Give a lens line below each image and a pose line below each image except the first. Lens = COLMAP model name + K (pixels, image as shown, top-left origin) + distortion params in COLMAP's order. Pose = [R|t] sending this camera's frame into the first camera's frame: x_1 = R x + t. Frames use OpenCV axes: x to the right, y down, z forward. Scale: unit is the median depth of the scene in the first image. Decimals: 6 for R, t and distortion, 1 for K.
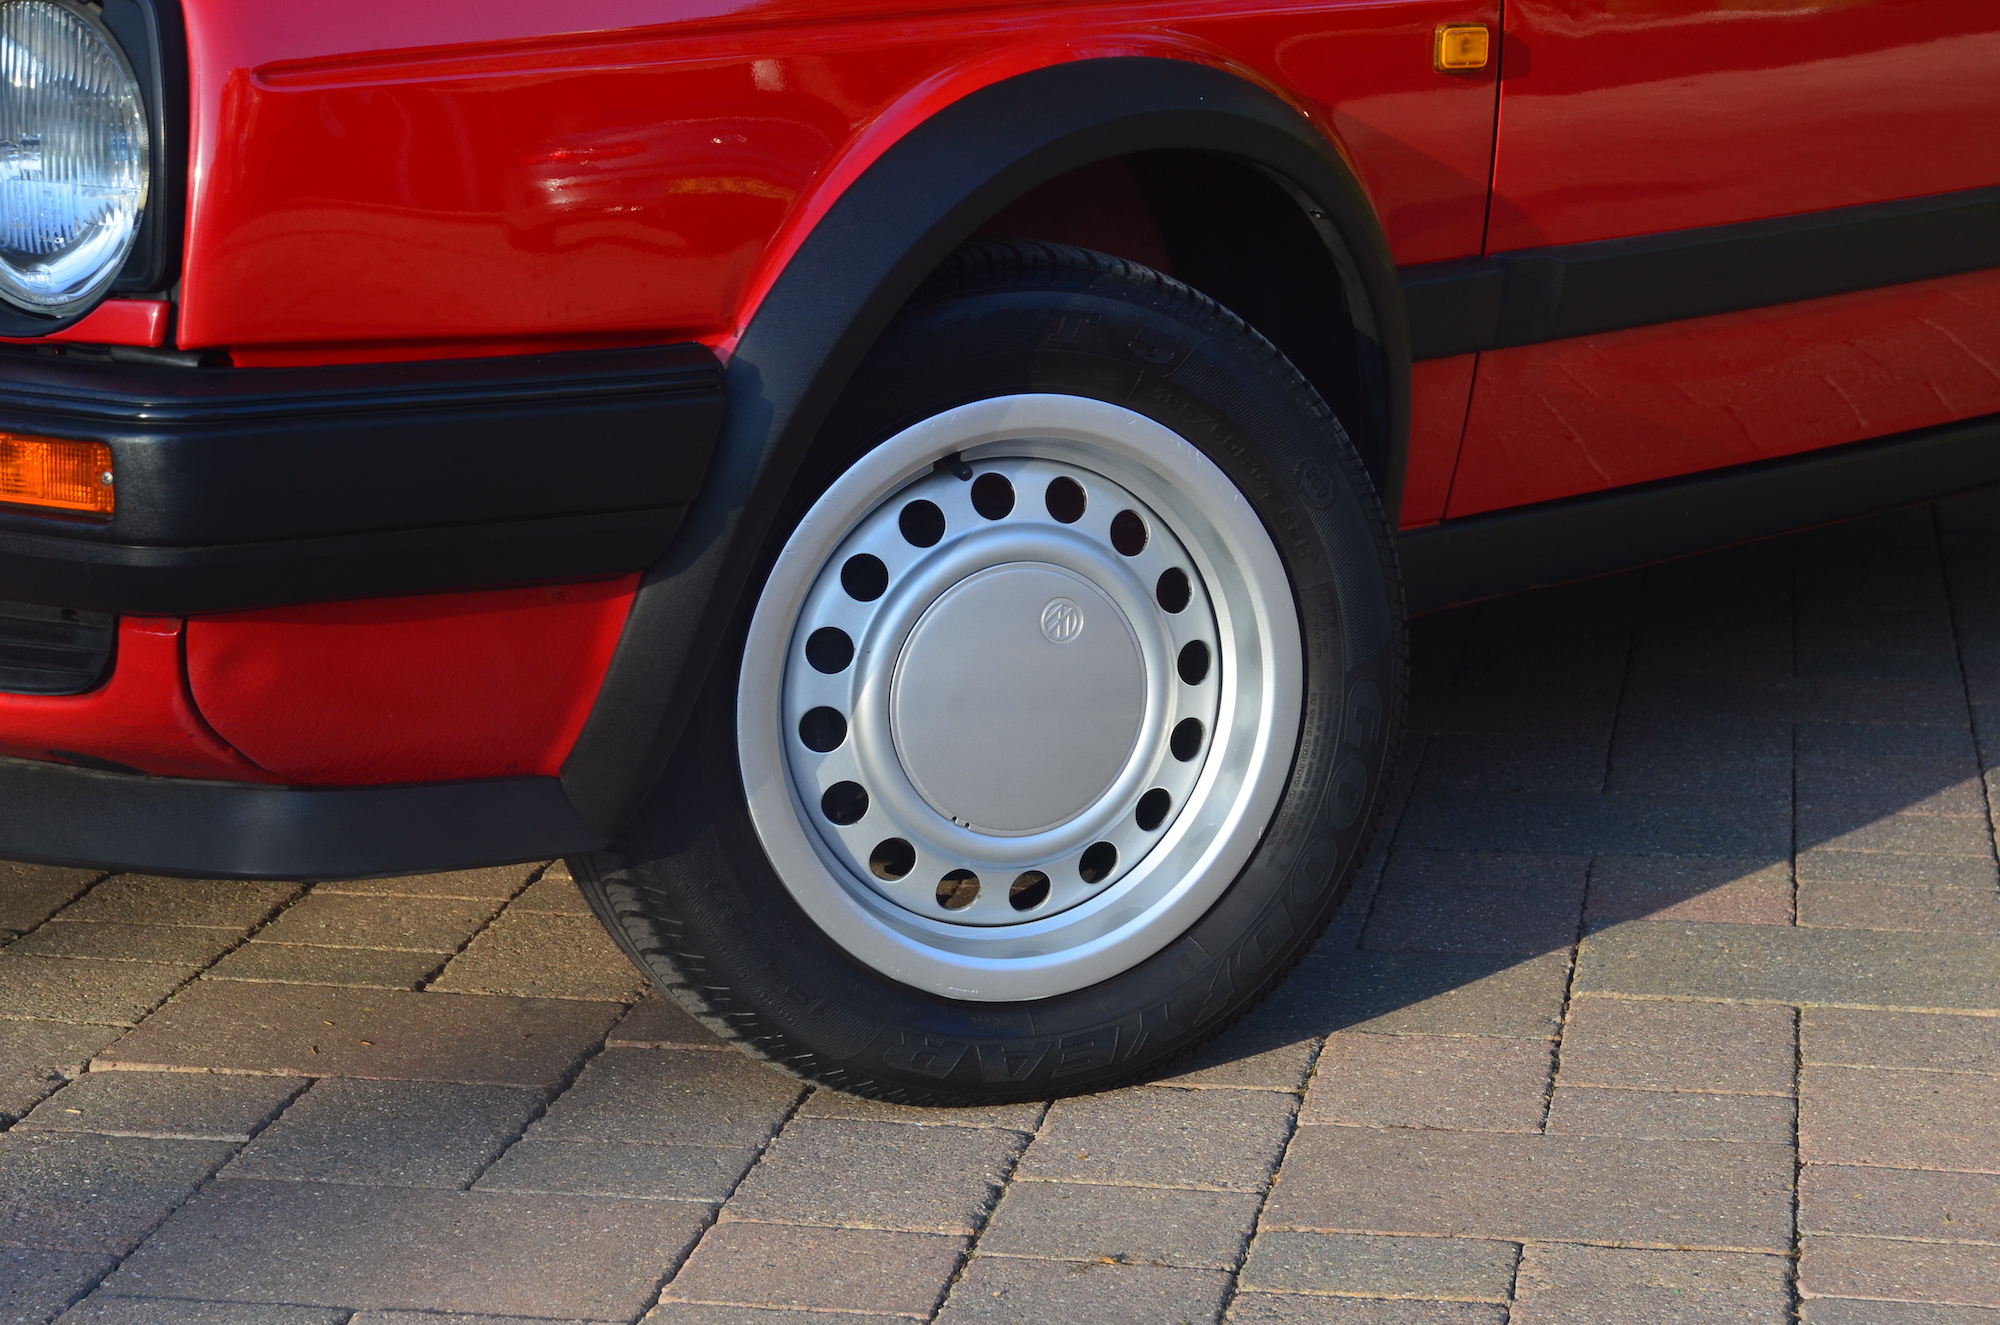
lens RADIAL K [[5209.2, 0, 1003.2], [0, 5209.2, 820.7], [0, 0, 1]] dist [-0.072059, 1.502081]
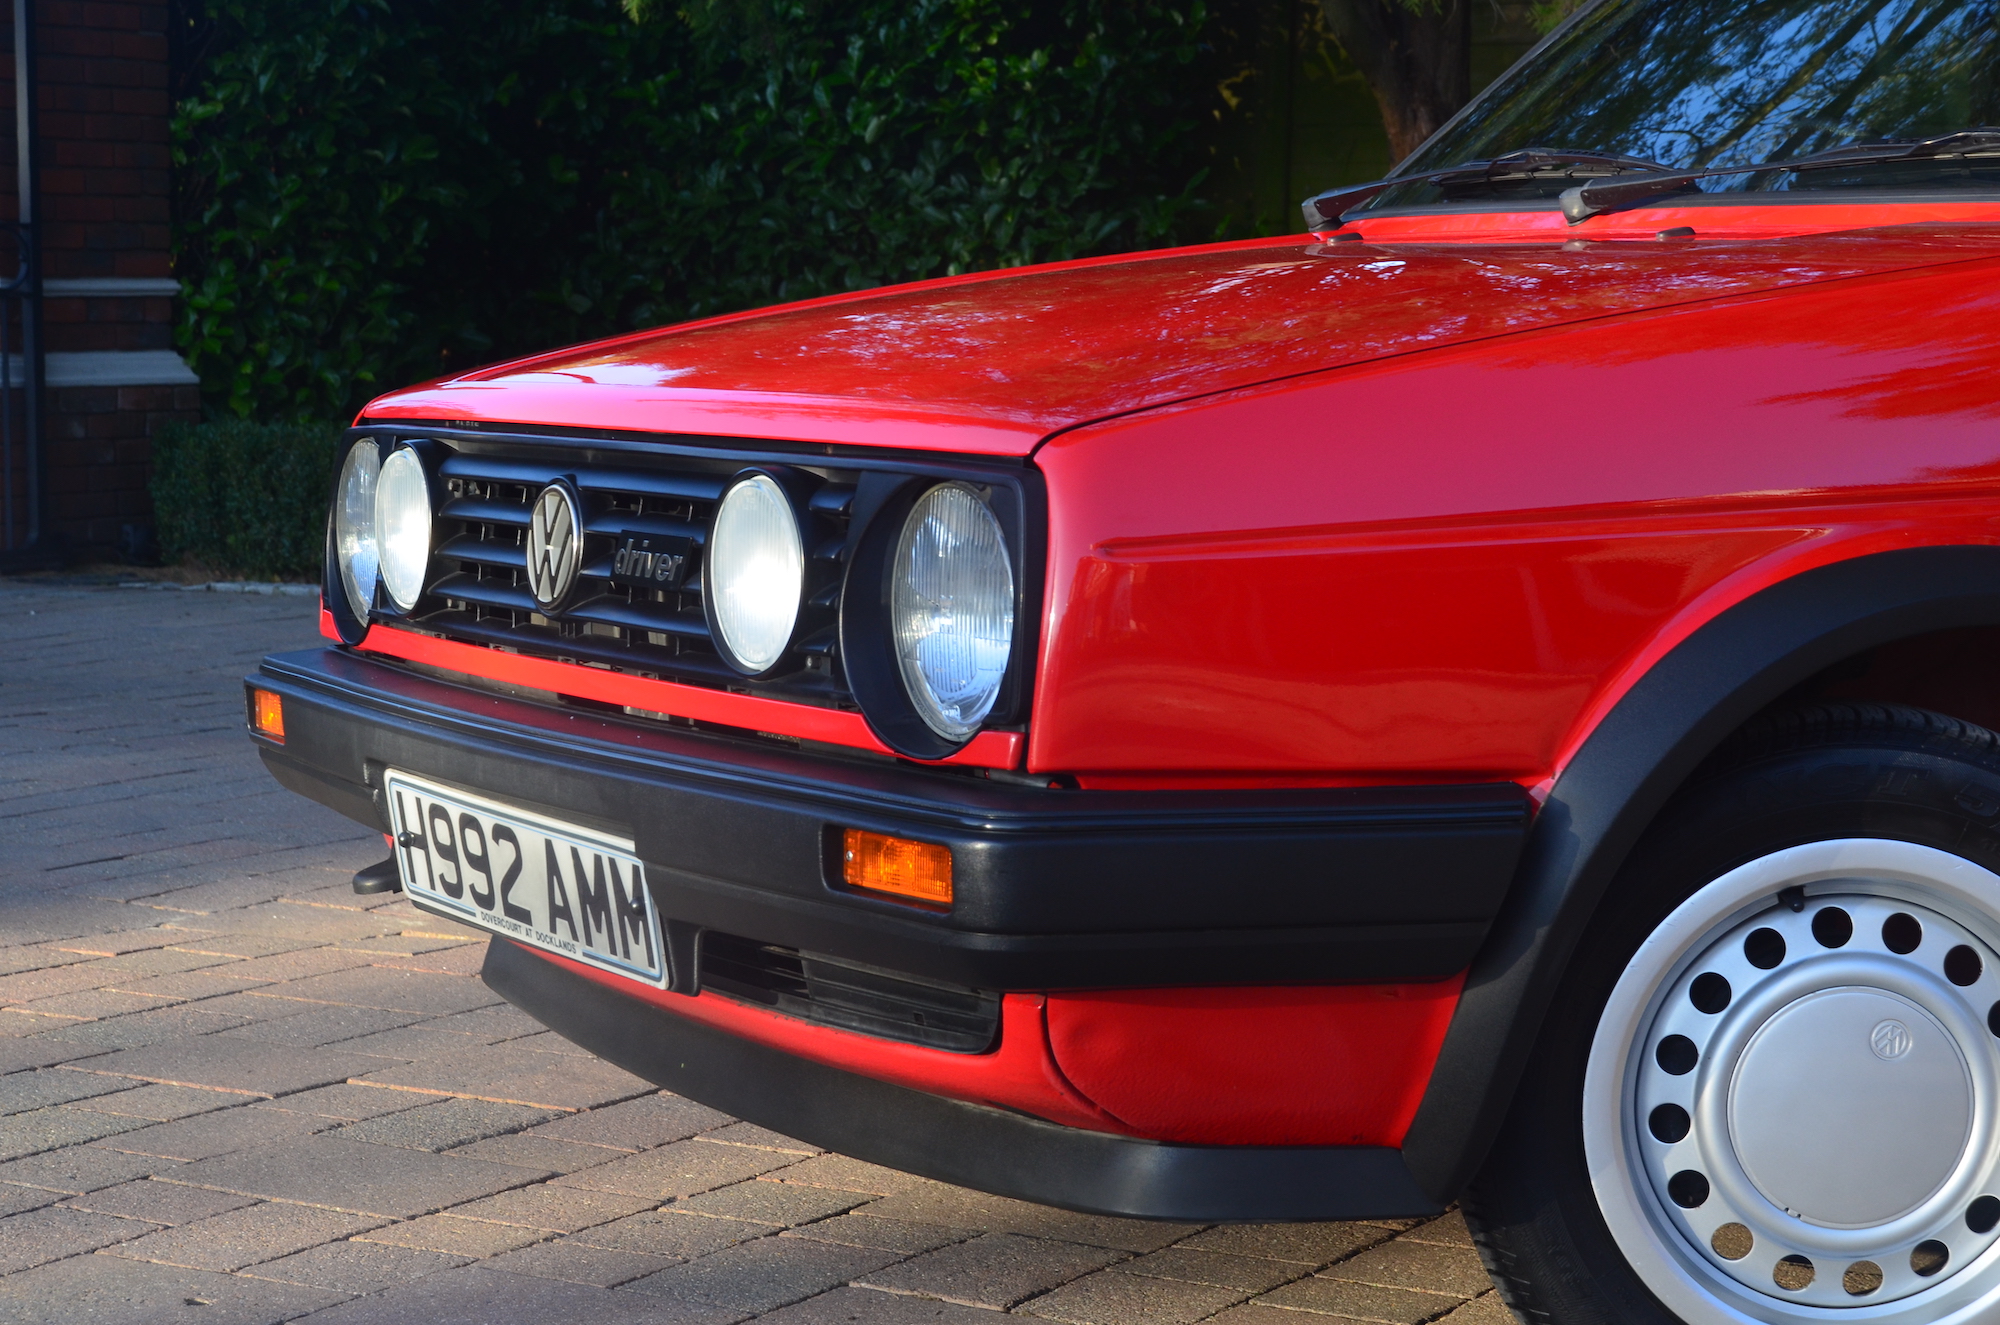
lens RADIAL K [[4239.5, 0, 998.5], [0, 4239.5, 764.3], [0, 0, 1]] dist [-0.059128, 0.696941]
pose [[0.923180, 0.029184, -0.383259, 0.183604], [-0.066598, 0.994177, -0.084716, -0.007305], [0.378555, 0.103732, 0.919747, 0.077832]]
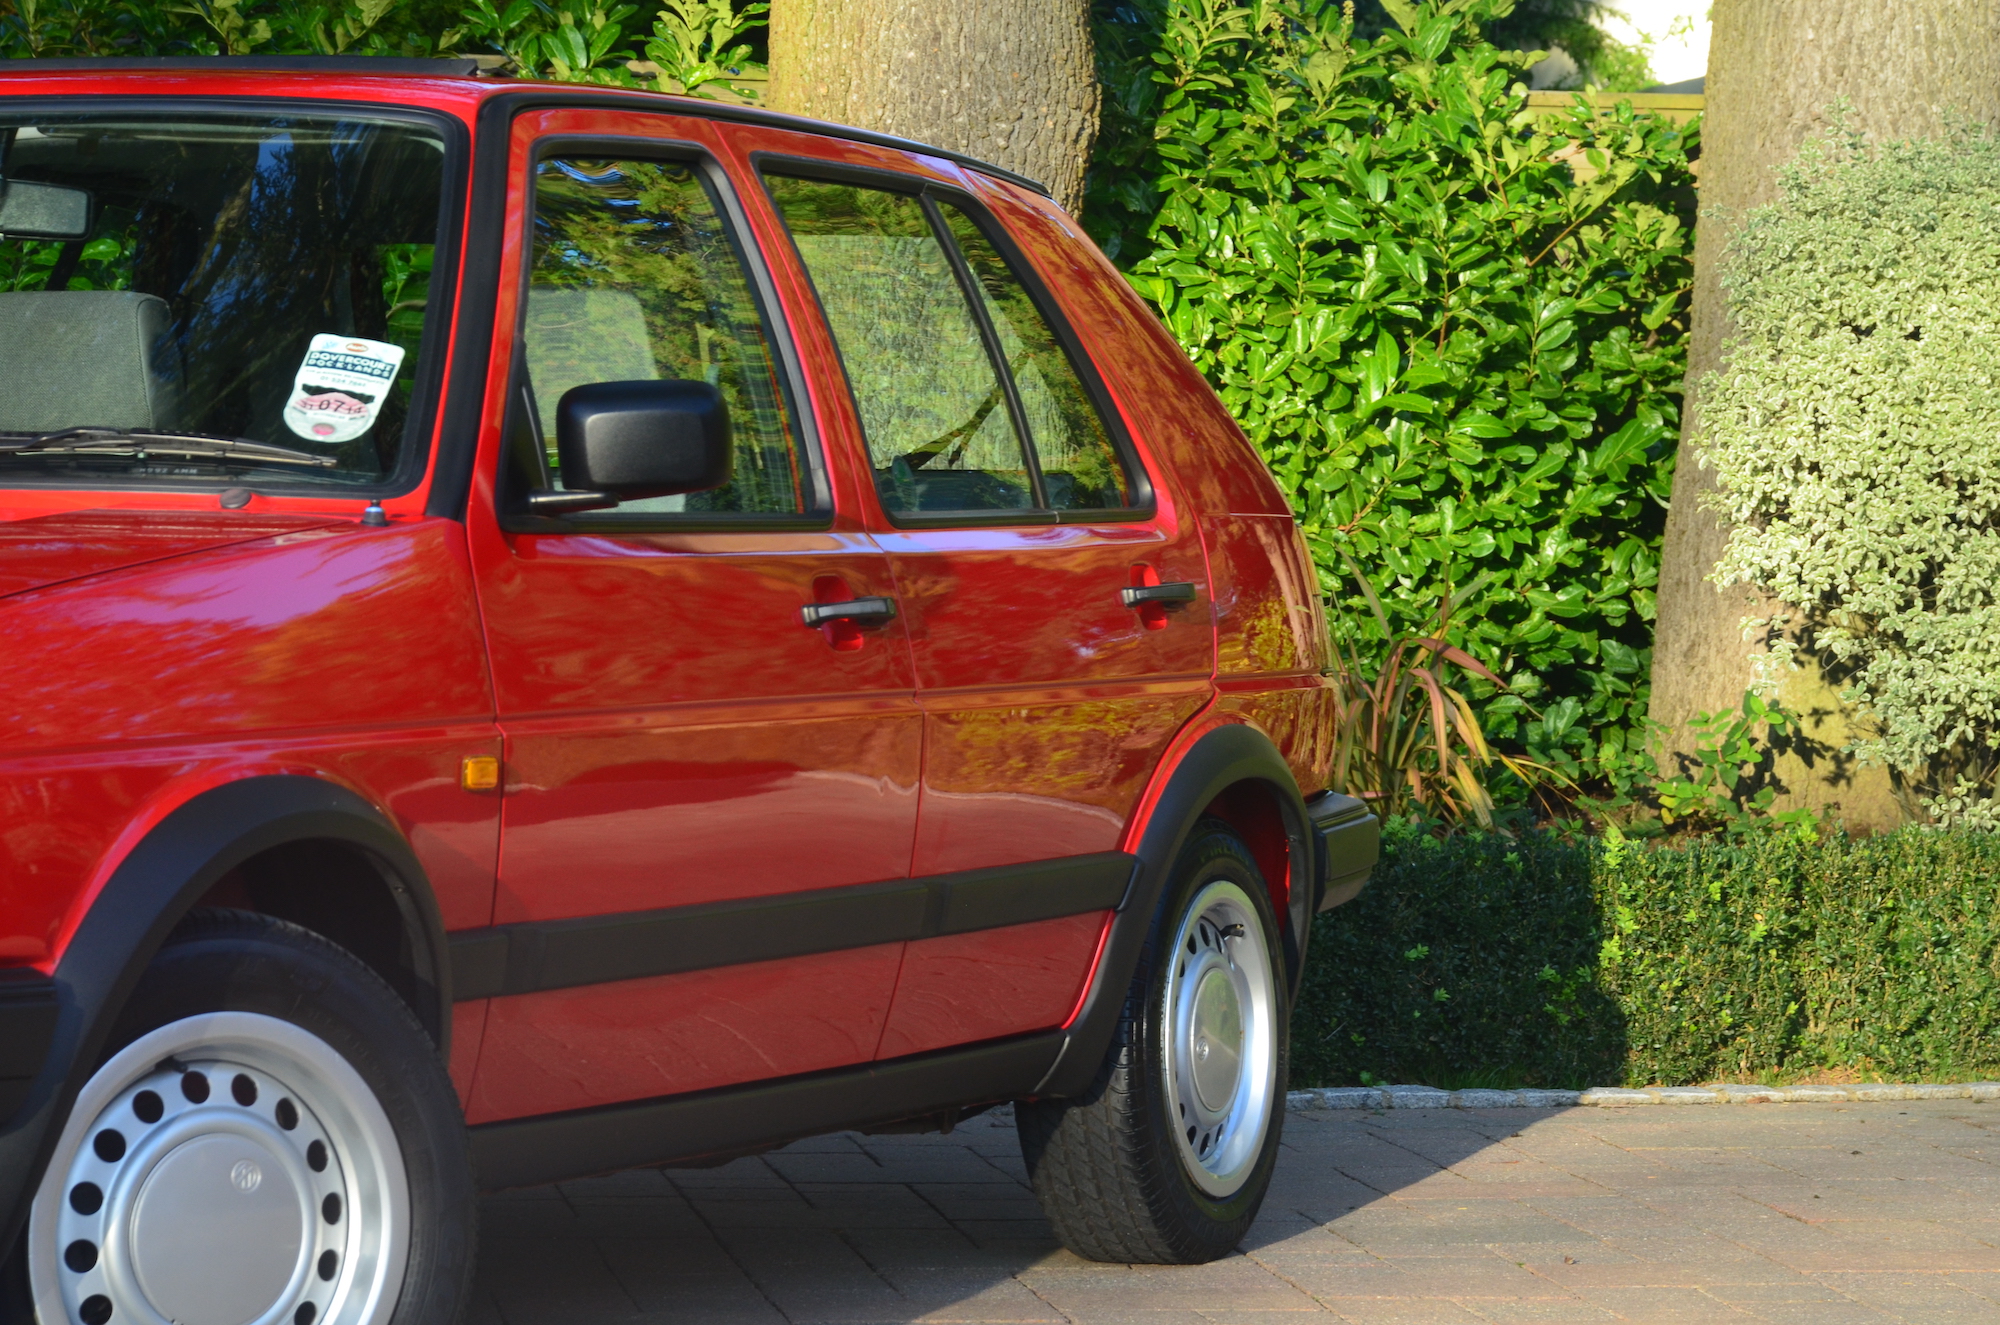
lens RADIAL K [[6865.6, 0, 1061.9], [0, 6865.6, 804.7], [0, 0, 1]] dist [0.060821, 1.415314]
pose [[0.960682, -0.013122, 0.277340, -0.289233], [0.058456, 0.986052, -0.155832, 0.163762], [-0.271427, 0.165917, 0.948050, -0.821350]]
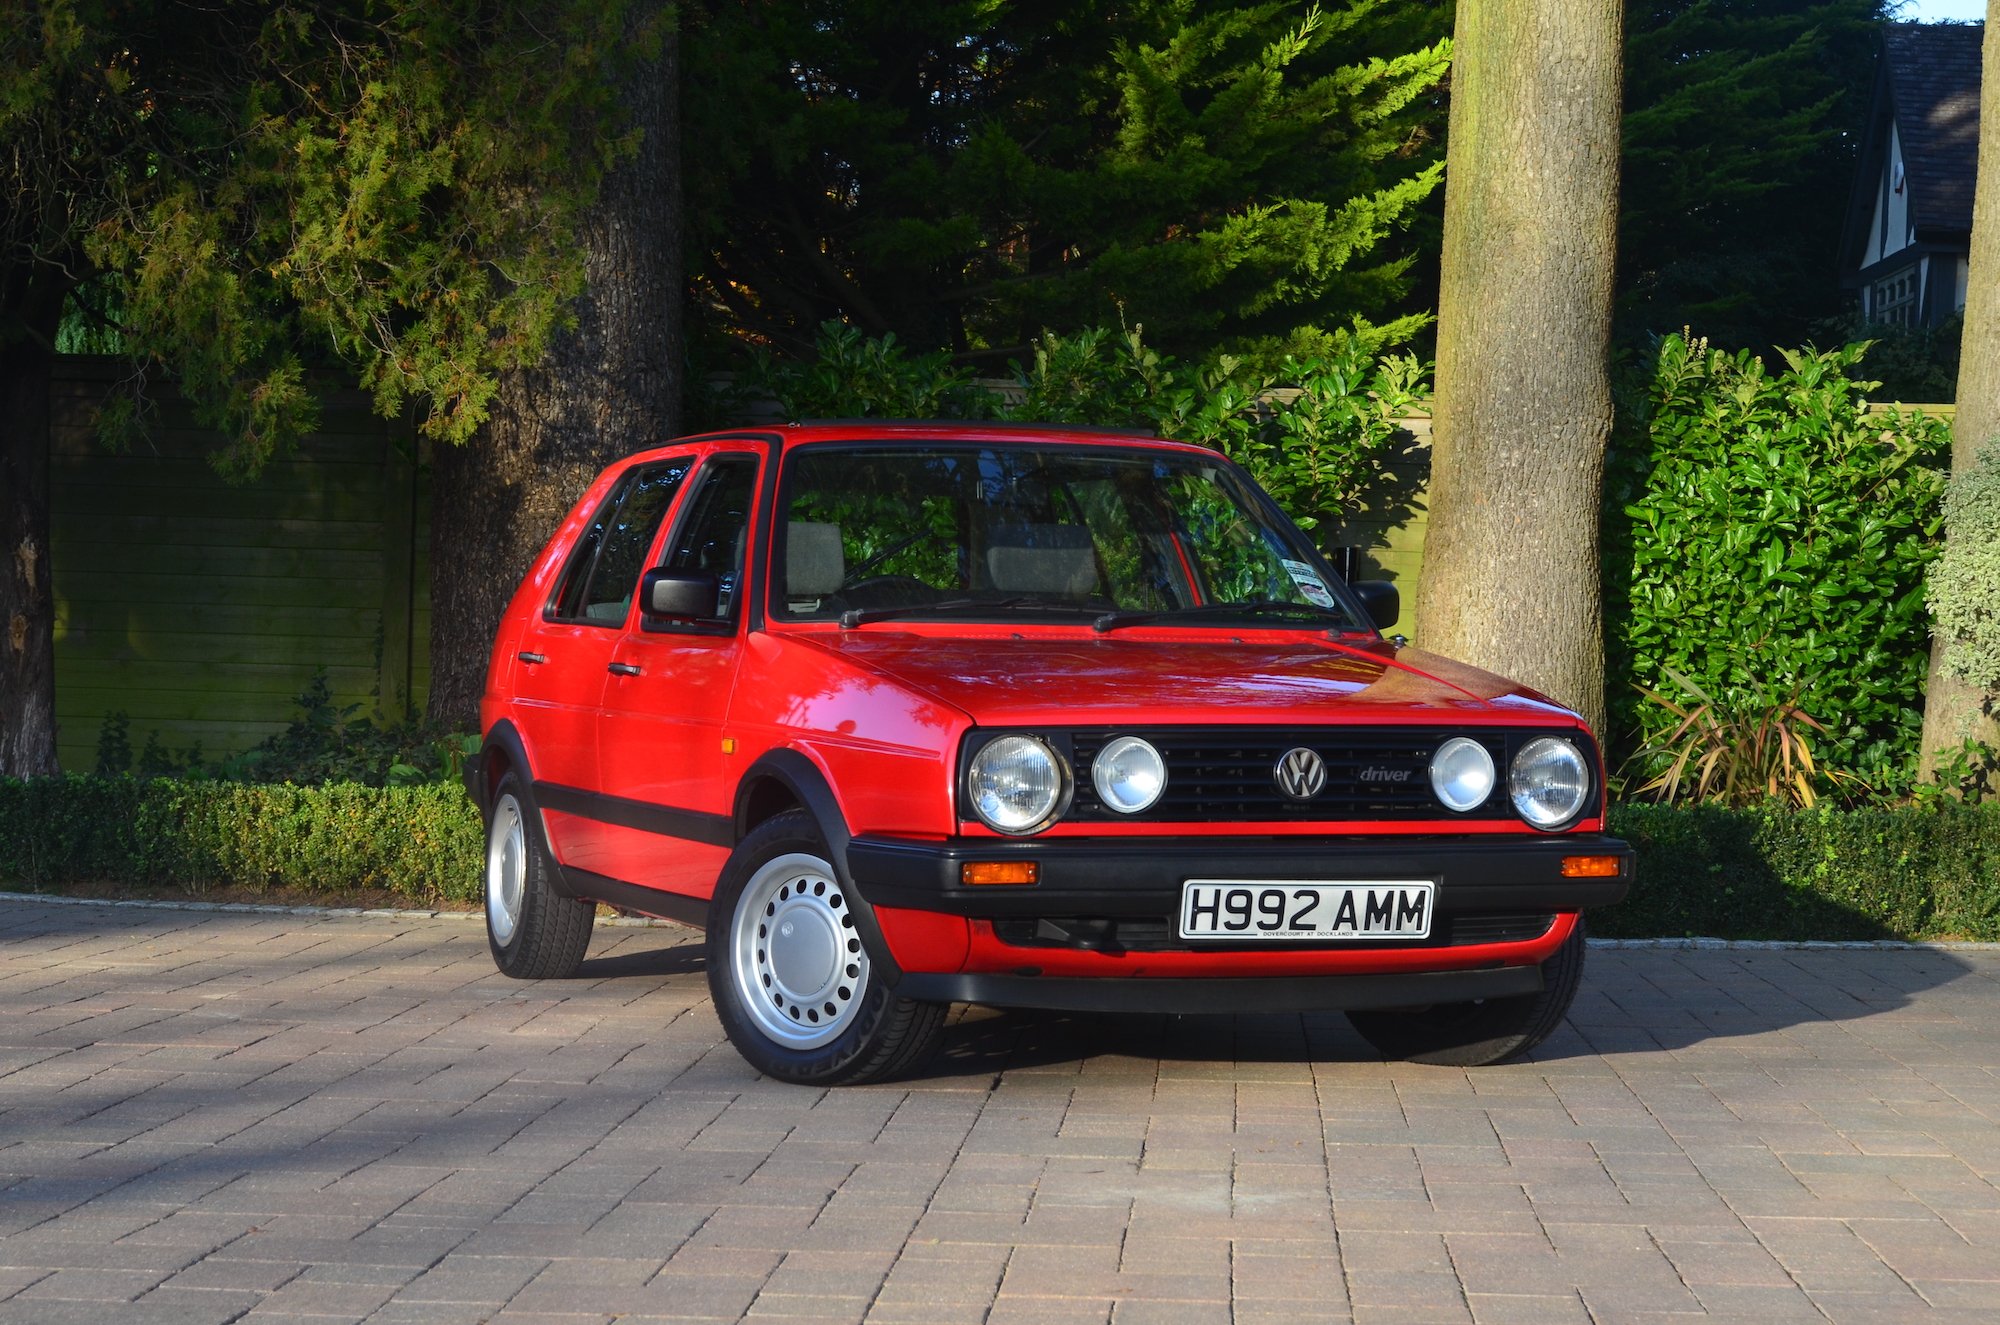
lens RADIAL K [[4239.5, 0, 998.5], [0, 4239.5, 764.3], [0, 0, 1]] dist [-0.059128, 0.696941]
pose [[0.995960, -0.000898, 0.089797, -0.210812], [0.016684, 0.984390, -0.175209, 0.301777], [-0.088238, 0.175999, 0.980428, -1.472630]]
